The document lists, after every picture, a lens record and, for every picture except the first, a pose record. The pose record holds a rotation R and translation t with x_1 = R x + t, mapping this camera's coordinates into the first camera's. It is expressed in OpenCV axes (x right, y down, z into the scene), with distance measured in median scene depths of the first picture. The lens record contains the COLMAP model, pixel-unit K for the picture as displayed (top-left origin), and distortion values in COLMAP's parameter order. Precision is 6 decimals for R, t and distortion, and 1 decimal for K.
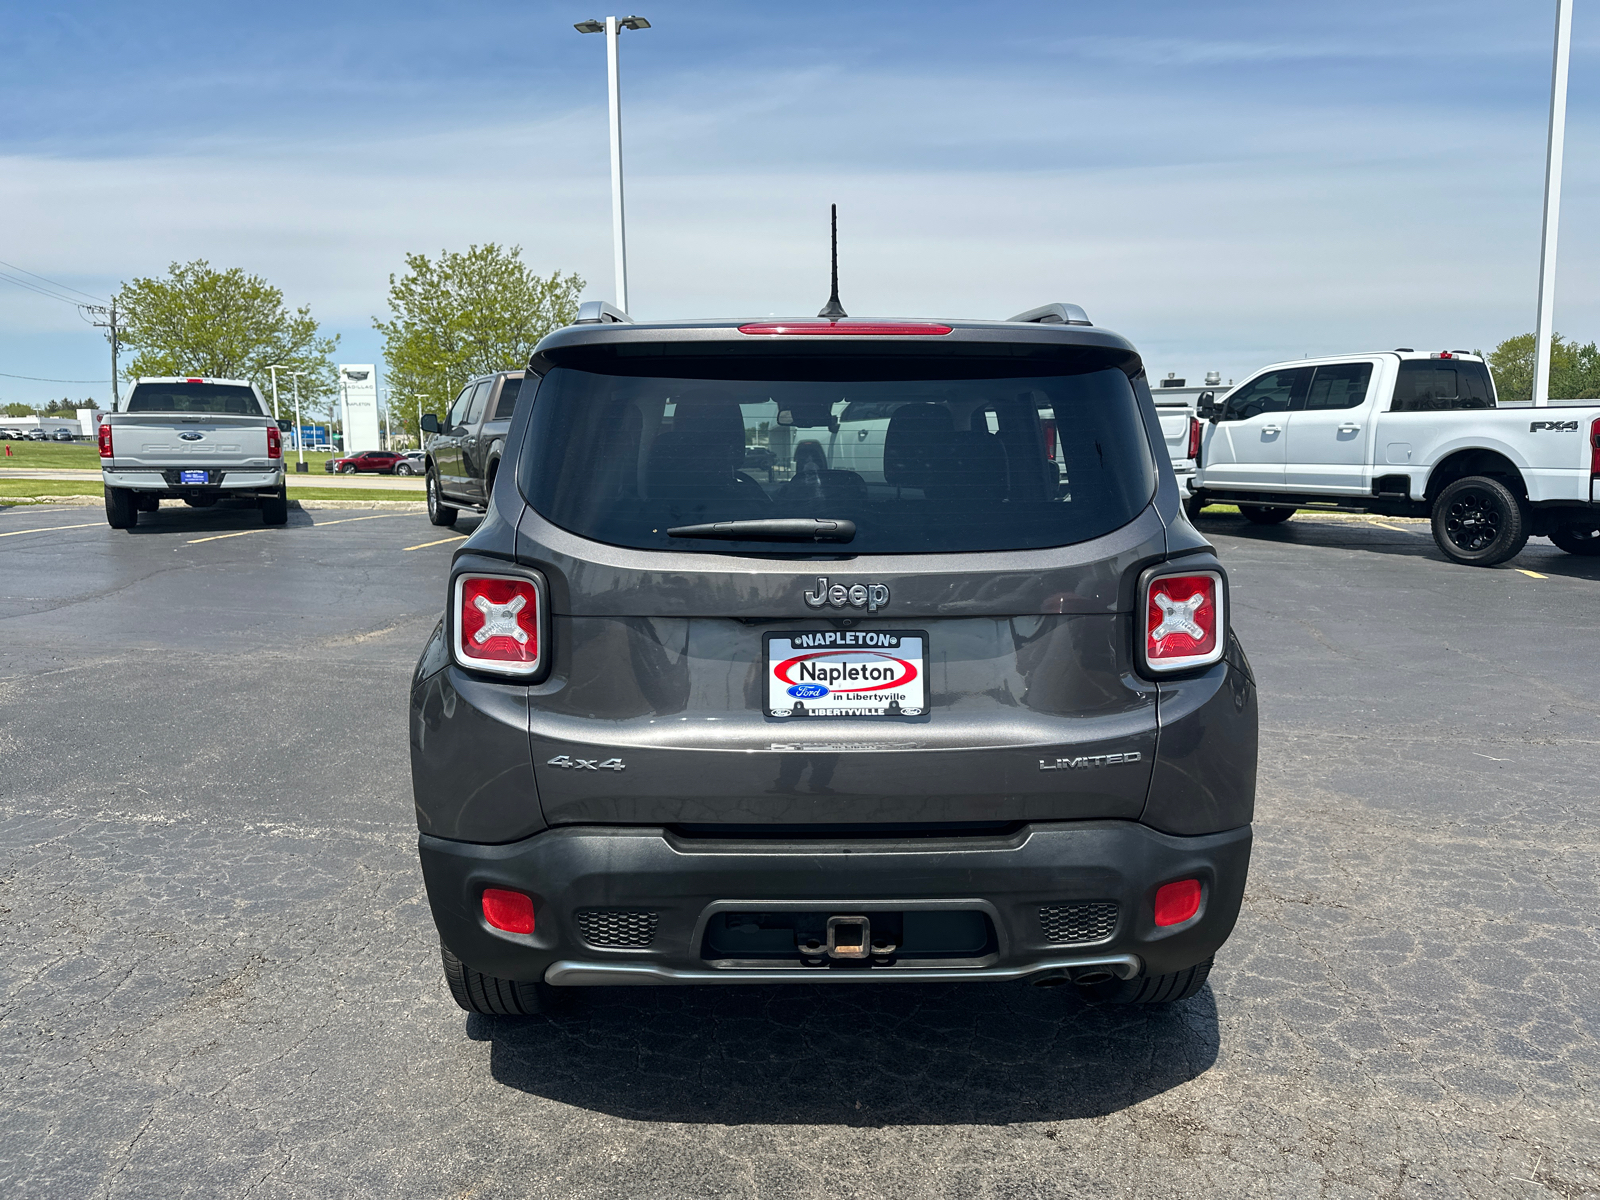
lens RADIAL K [[1119.8, 0, 800.0], [0, 1119.8, 600.0], [0, 0, 1]] dist [0.106327, -0.189202]
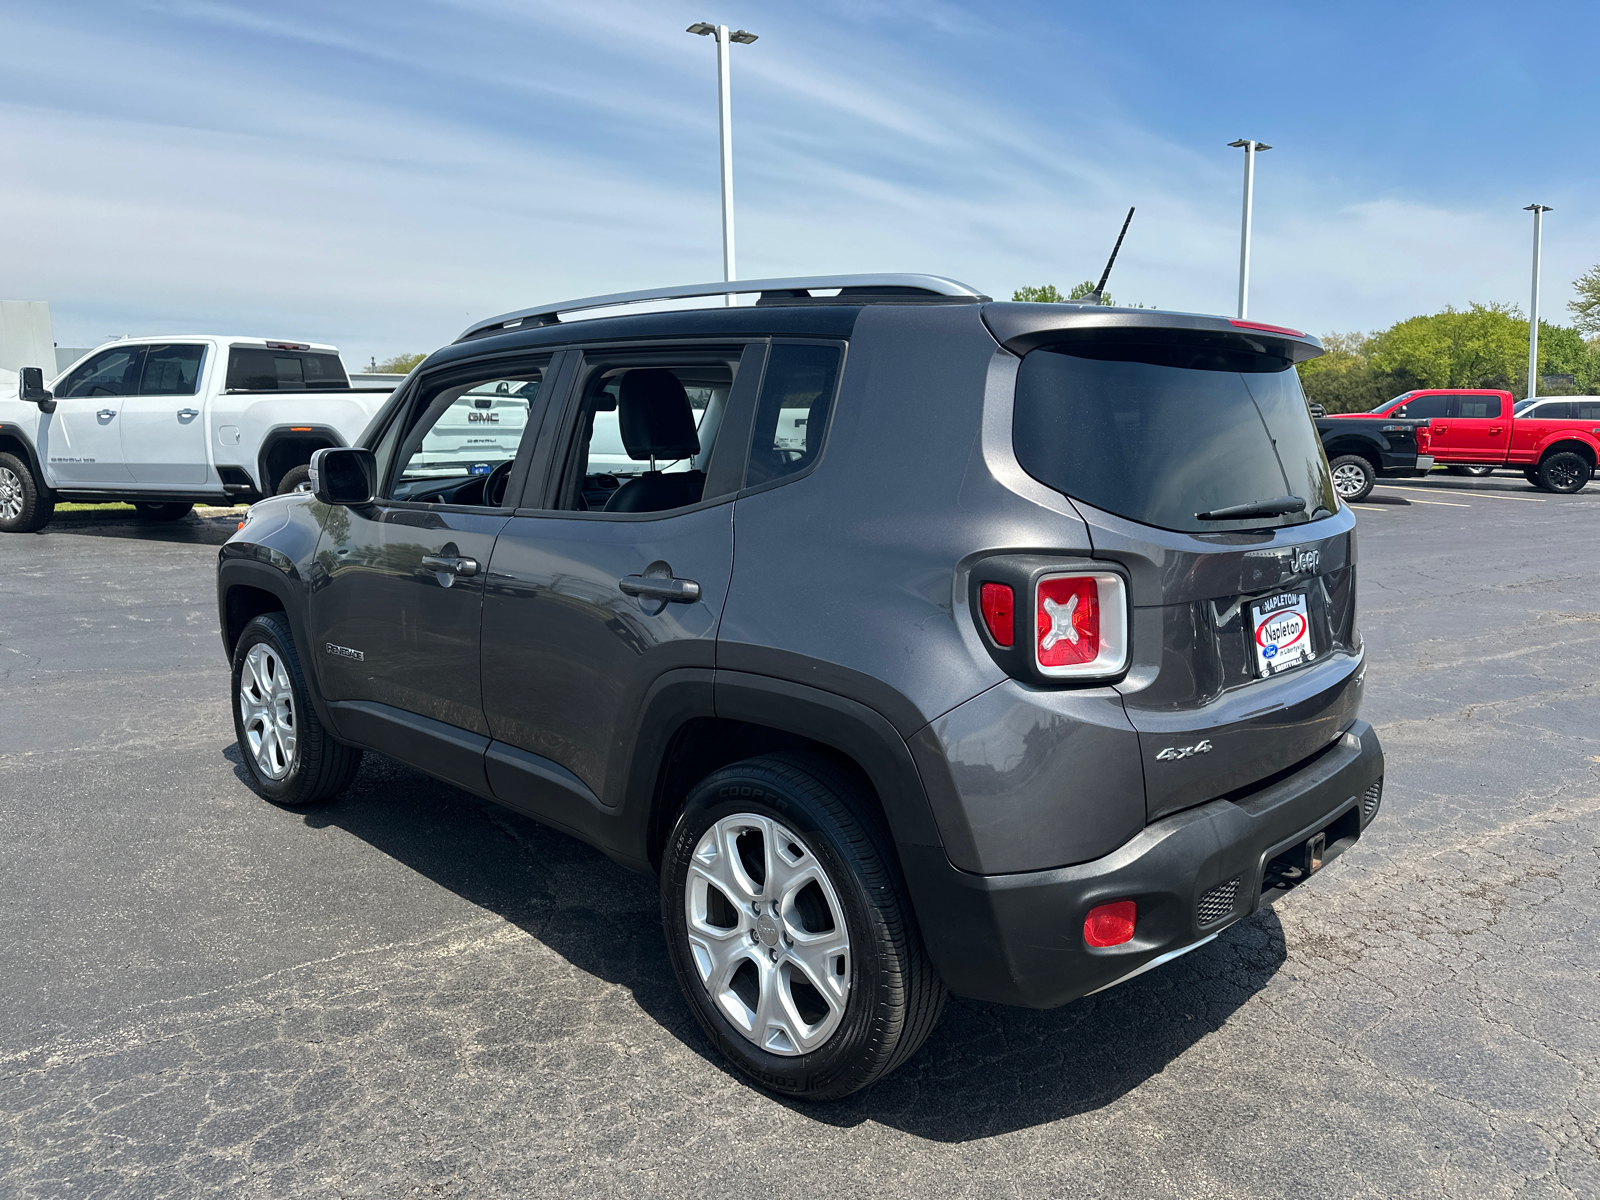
lens RADIAL K [[1140.3, 0, 801.7], [0, 1140.3, 587.5], [0, 0, 1]] dist [0.012572, -0.019296]
pose [[0.705953, -0.090535, 0.702449, -0.858110], [0.092826, 0.995068, 0.034960, -0.050750], [-0.702150, 0.040525, 0.710875, 0.385334]]
